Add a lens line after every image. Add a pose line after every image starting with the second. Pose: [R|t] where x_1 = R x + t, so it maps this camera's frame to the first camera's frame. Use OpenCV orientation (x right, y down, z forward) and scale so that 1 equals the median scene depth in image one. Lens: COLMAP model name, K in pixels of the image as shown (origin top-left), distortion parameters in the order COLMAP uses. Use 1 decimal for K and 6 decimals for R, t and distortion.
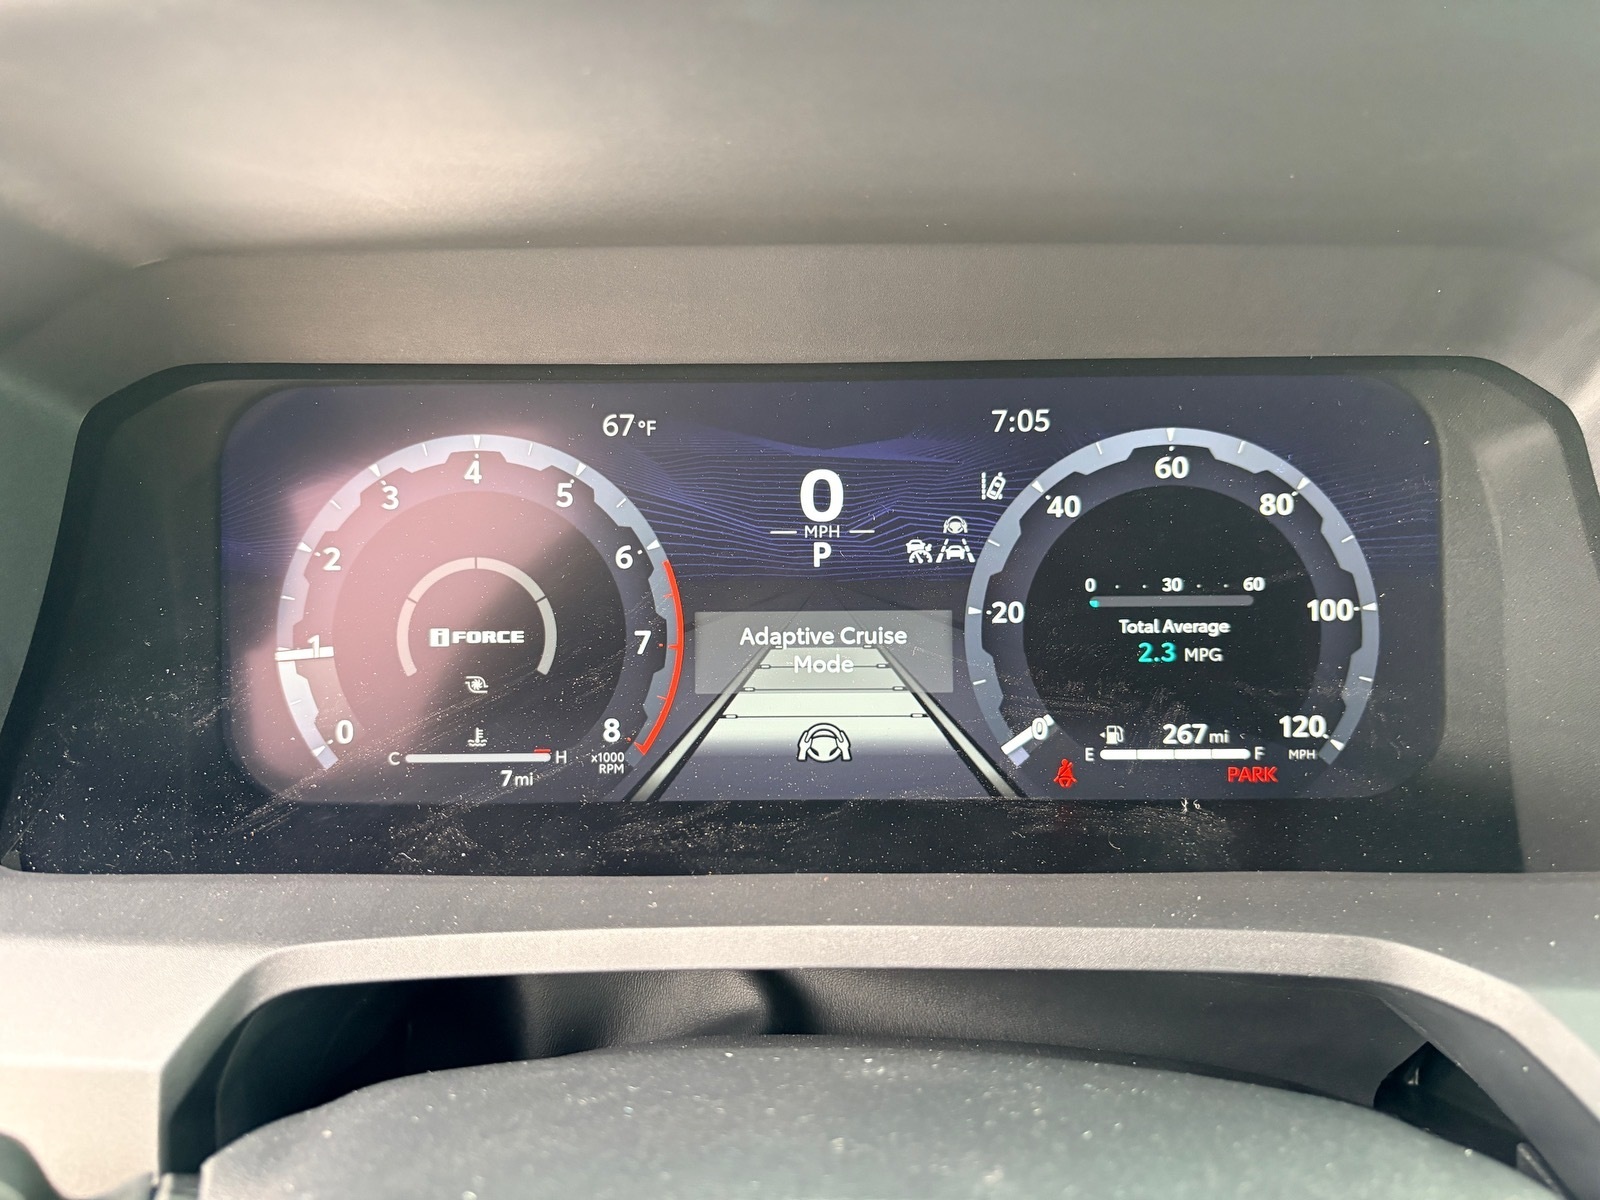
lens RADIAL K [[1223.1, 0, 800.9], [0, 1223.1, 609.9], [0, 0, 1]] dist [0.016155, 0.004909]
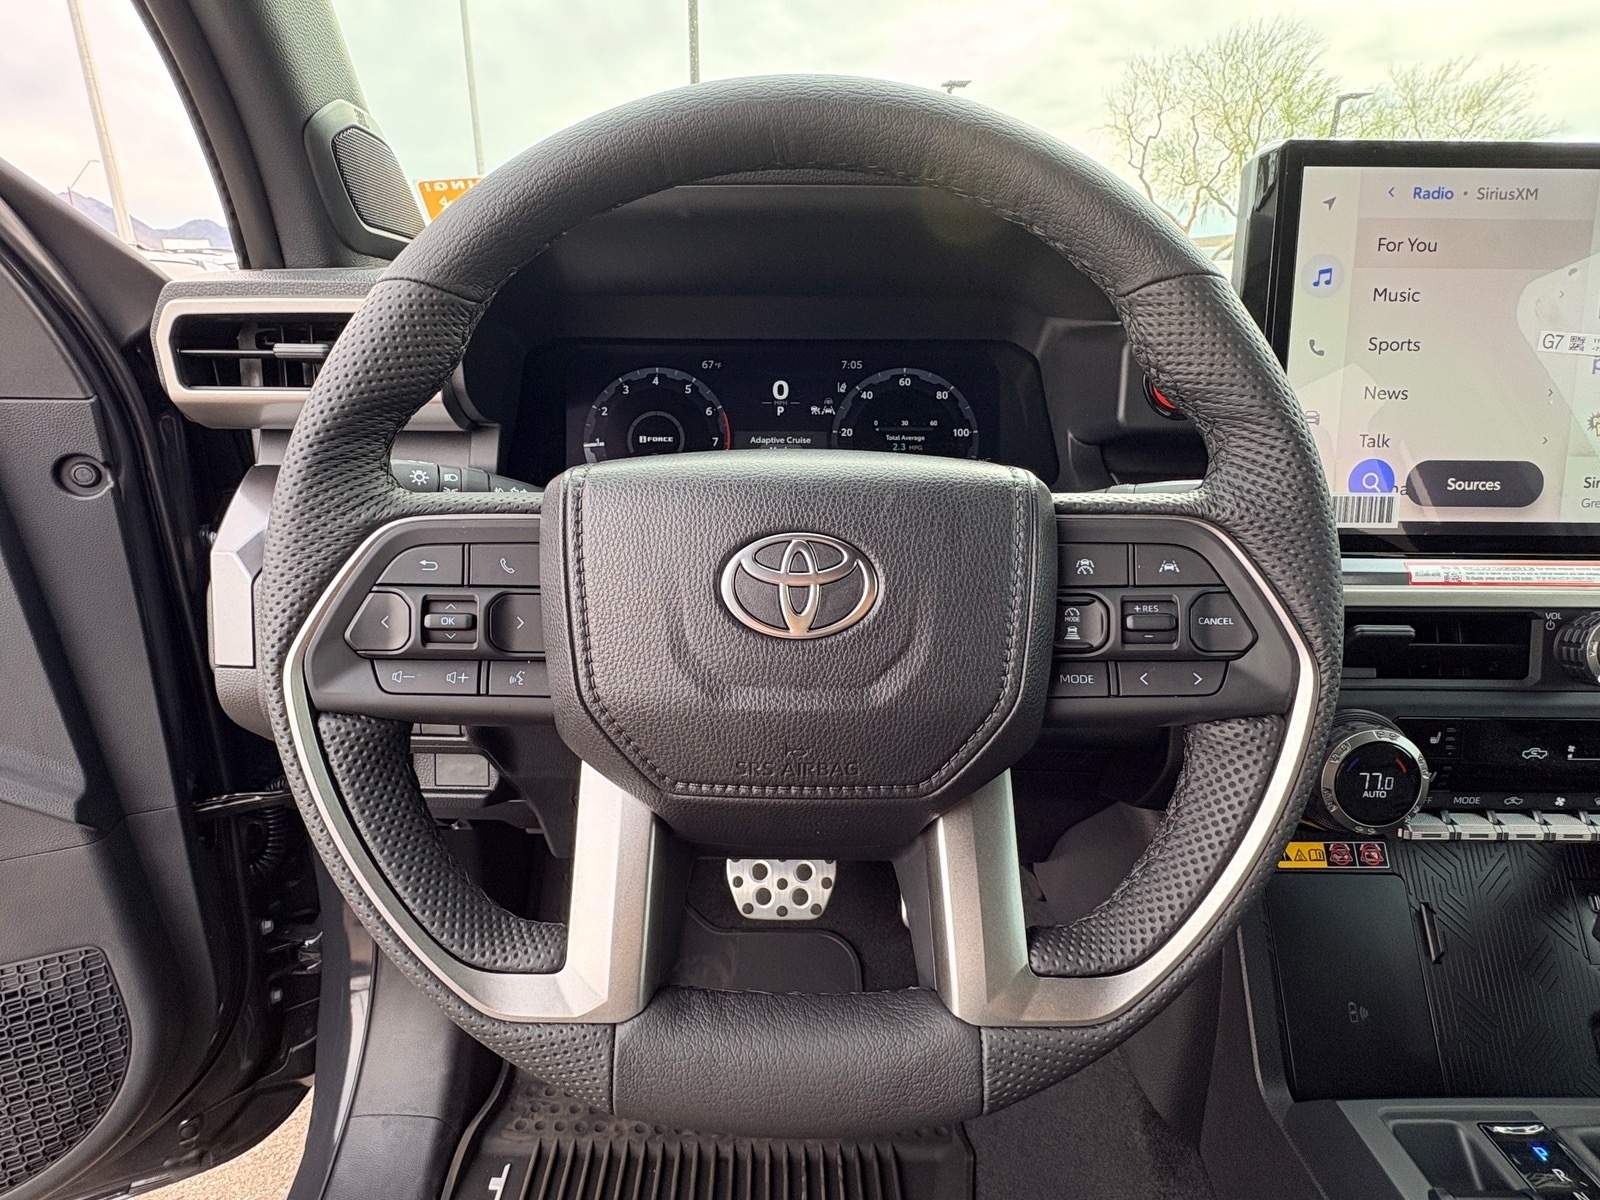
lens RADIAL K [[865.3, 0, 768.6], [0, 865.3, 597.0], [0, 0, 1]] dist [0.002110, 0.003291]
pose [[0.999901, 0.010745, 0.009052, -0.022986], [-0.010460, 0.999466, -0.030941, 0.440202], [-0.009380, 0.030844, 0.999480, -0.960362]]
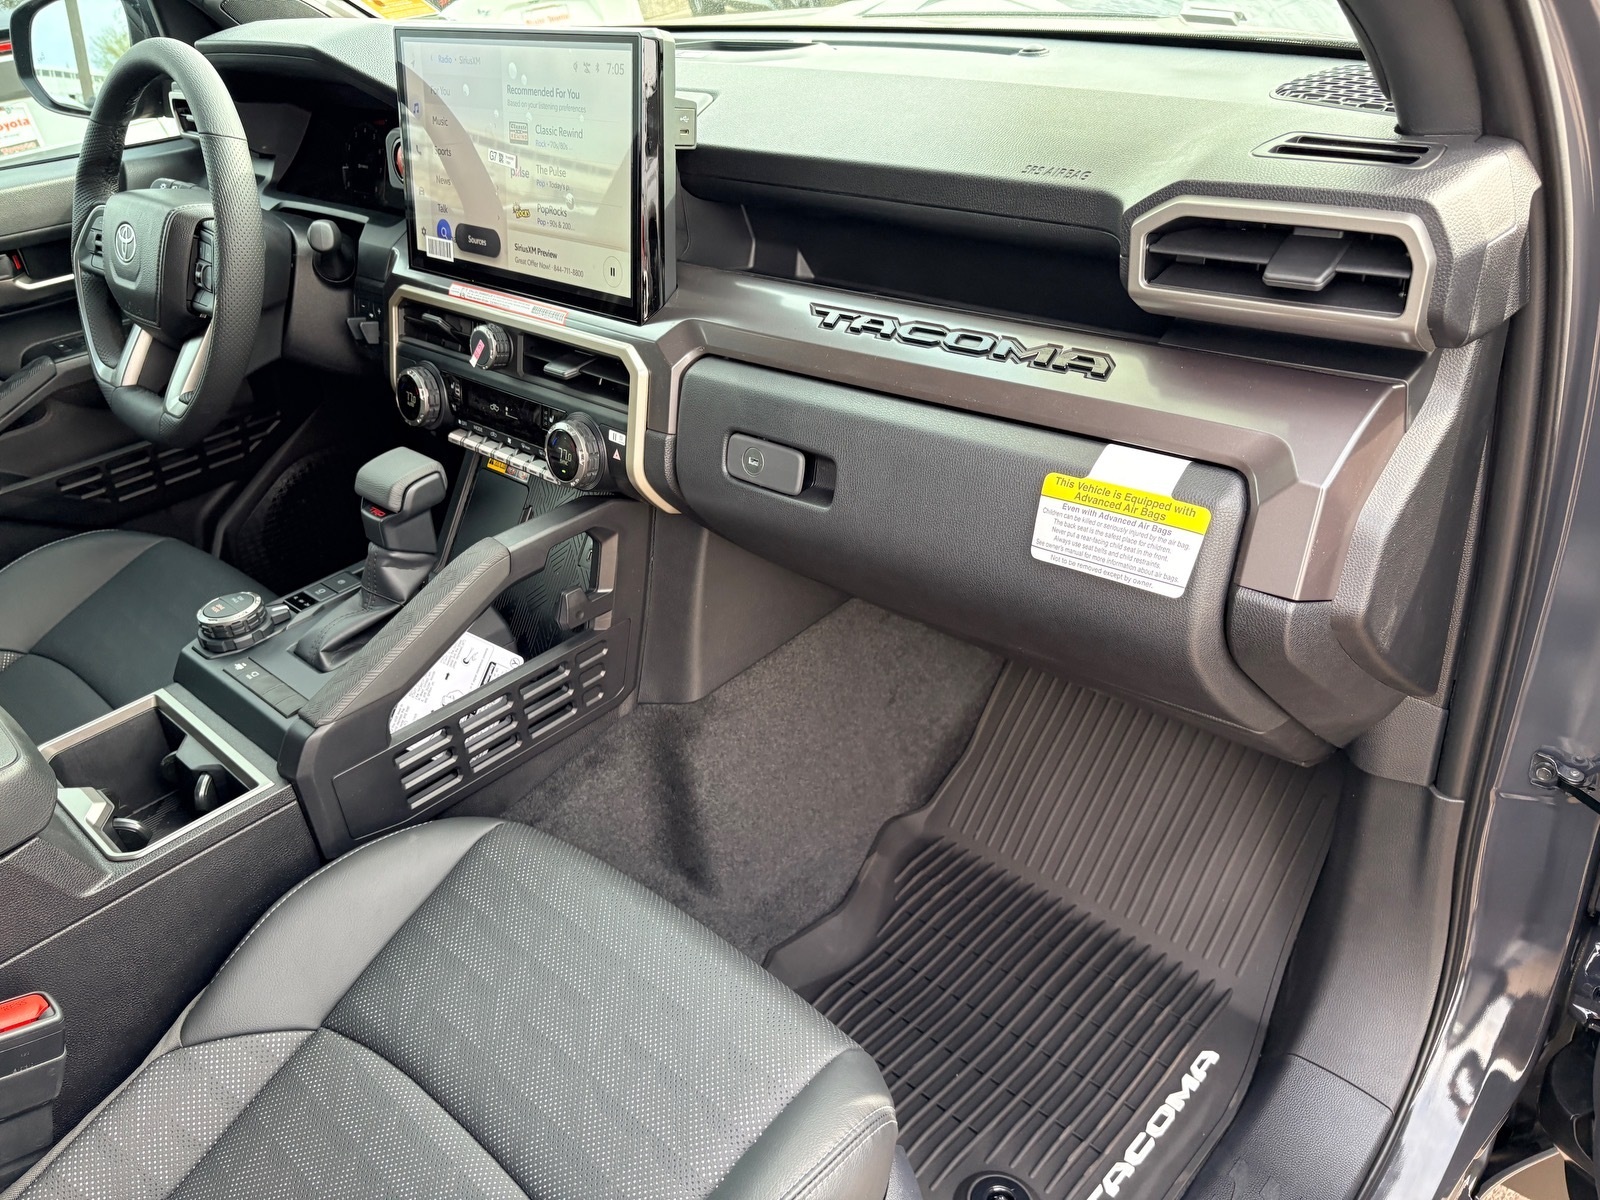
lens RADIAL K [[1223.1, 0, 806.4], [0, 1223.1, 606.9], [0, 0, 1]] dist [0.016155, 0.004909]
pose [[0.731076, 0.303302, -0.611176, 4.514586], [-0.161522, 0.947236, 0.276866, 0.044518], [0.662902, -0.103692, 0.741491, -1.619644]]
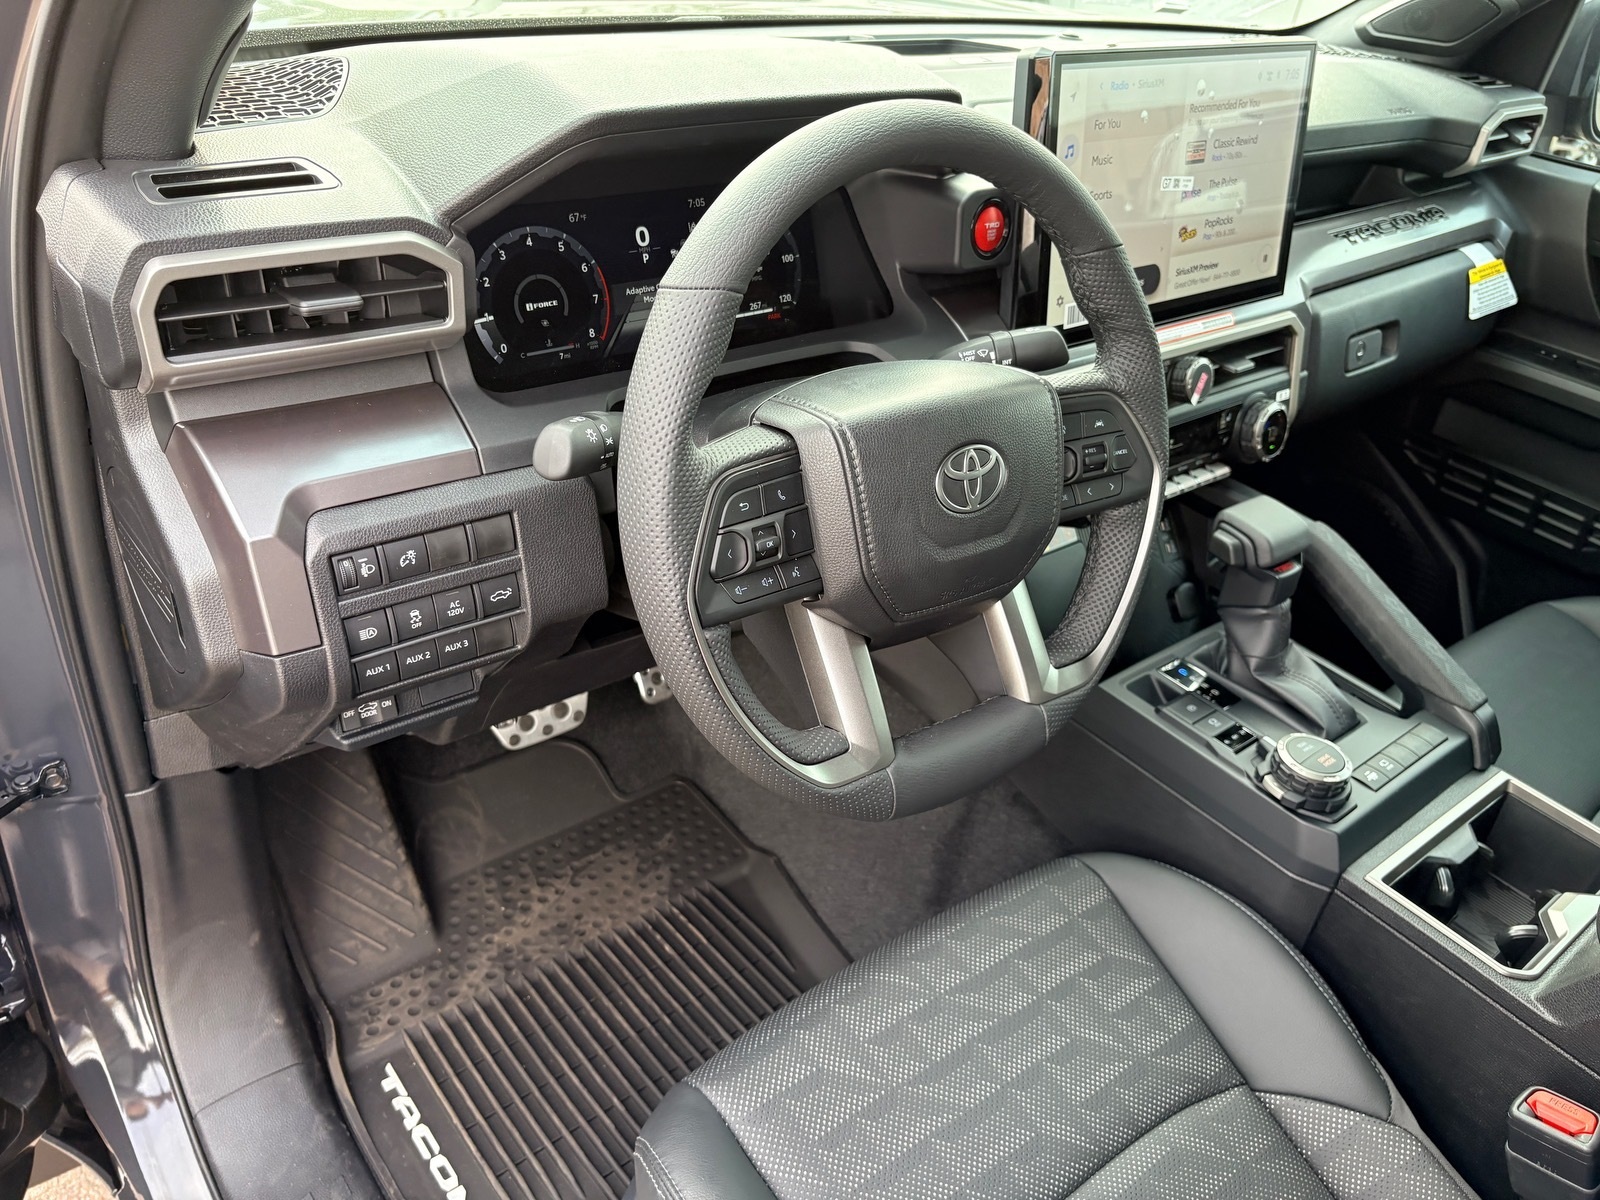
lens RADIAL K [[1223.1, 0, 799.8], [0, 1223.1, 608.8], [0, 0, 1]] dist [0.016155, 0.004909]
pose [[0.768027, -0.279721, 0.576099, -1.571591], [0.120133, 0.946527, 0.299423, -0.084270], [-0.629049, -0.160757, 0.760562, -1.513116]]
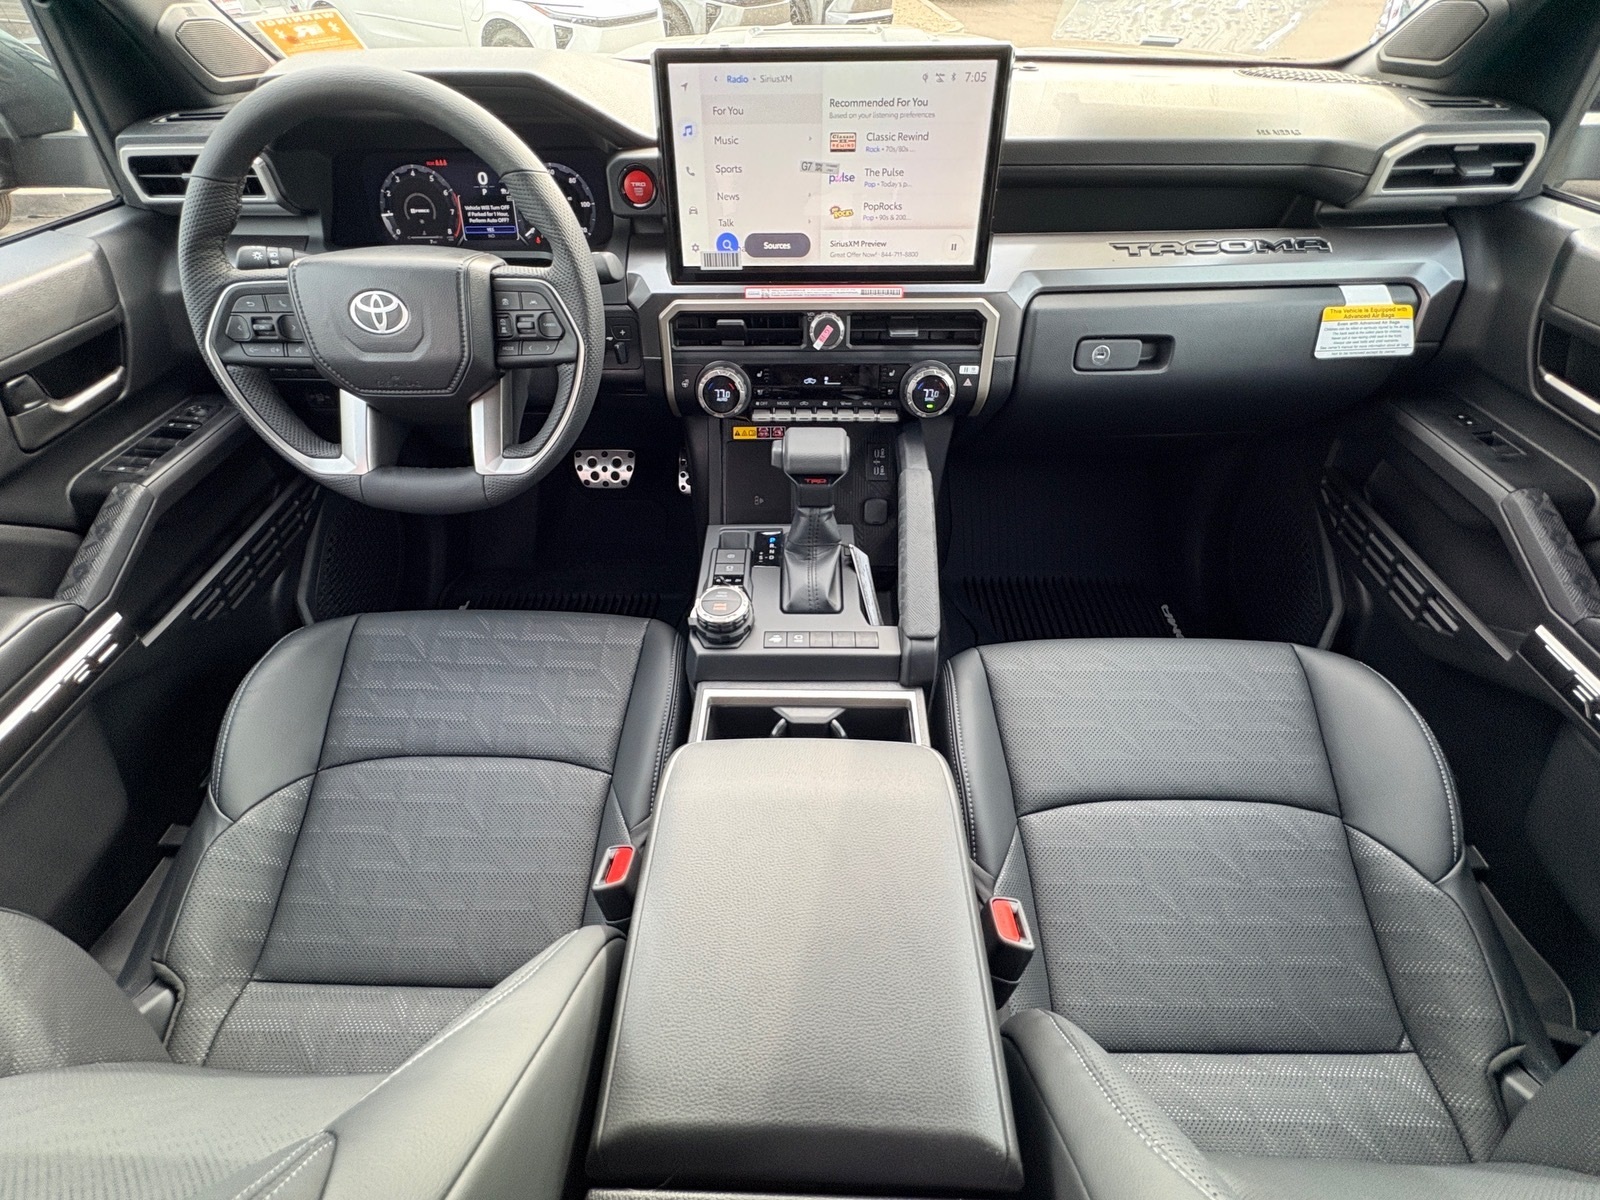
lens RADIAL K [[703.6, 0, 790.3], [0, 703.6, 594.2], [0, 0, 1]] dist [0.000723, 0.001257]
pose [[0.999863, 0.005671, -0.015550, 1.327598], [0.000828, 0.921146, 0.389216, 0.352318], [0.016531, -0.389176, 0.921015, -2.286883]]
